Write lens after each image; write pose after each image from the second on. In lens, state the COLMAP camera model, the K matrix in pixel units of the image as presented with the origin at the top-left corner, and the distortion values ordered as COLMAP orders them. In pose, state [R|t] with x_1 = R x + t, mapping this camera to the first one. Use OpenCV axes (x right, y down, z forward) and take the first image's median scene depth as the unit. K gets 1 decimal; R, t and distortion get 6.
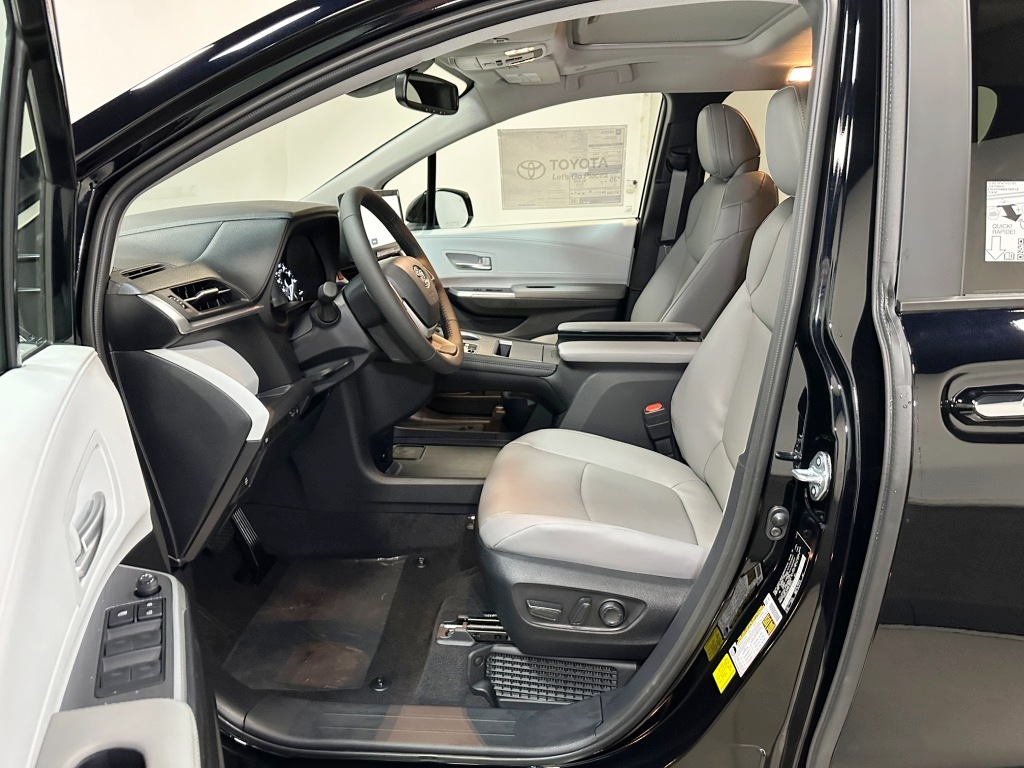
lens RADIAL K [[717.7, 0, 512.0], [0, 717.7, 384.0], [0, 0, 1]] dist [0.059582, -0.104359]
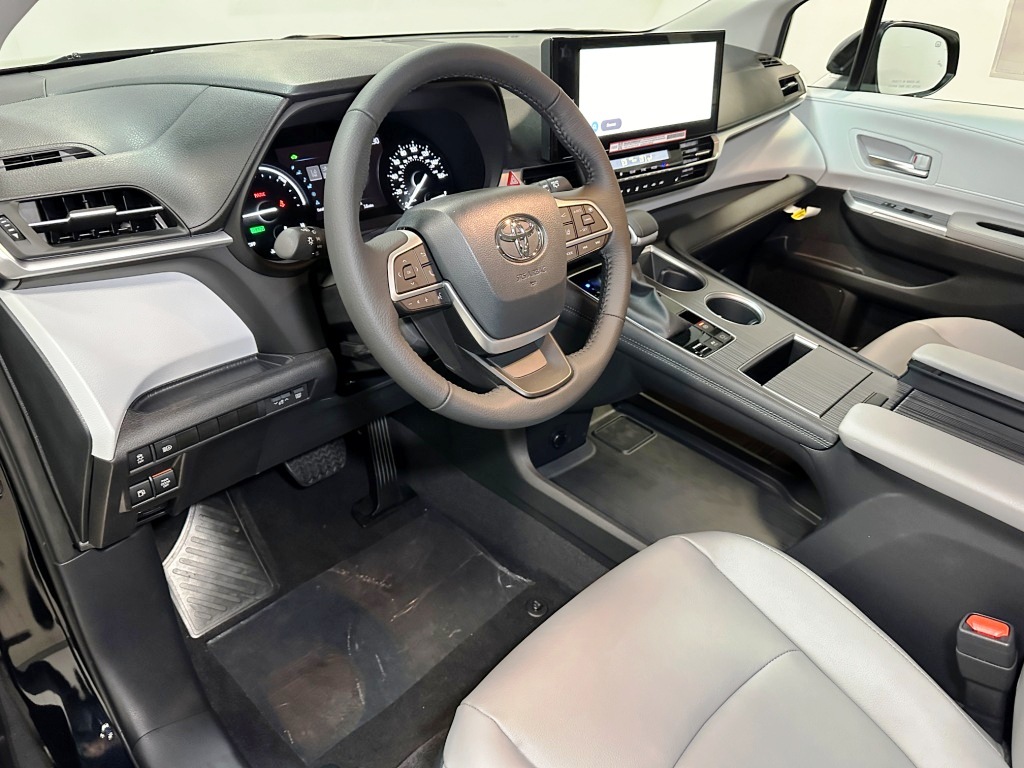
lens RADIAL K [[713.1, 0, 512.0], [0, 713.1, 384.0], [0, 0, 1]] dist [0.044083, -0.059870]
pose [[0.751433, 0.384141, -0.536455, 0.099052], [-0.234999, 0.915545, 0.326424, -0.117684], [0.616541, -0.119220, 0.778244, 0.308312]]
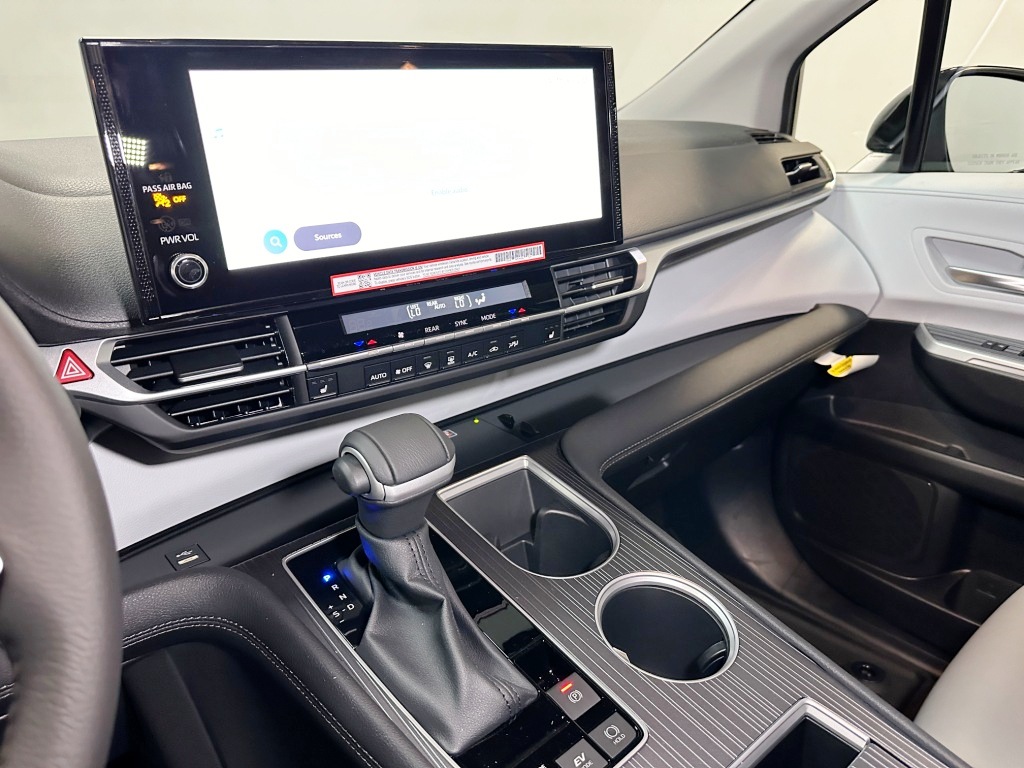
lens RADIAL K [[717.7, 0, 512.0], [0, 717.7, 384.0], [0, 0, 1]] dist [0.059582, -0.104359]
pose [[0.692640, 0.257110, -0.673902, 0.035071], [-0.179184, 0.966357, 0.184522, -0.138090], [0.698672, -0.007055, 0.715407, 0.568376]]
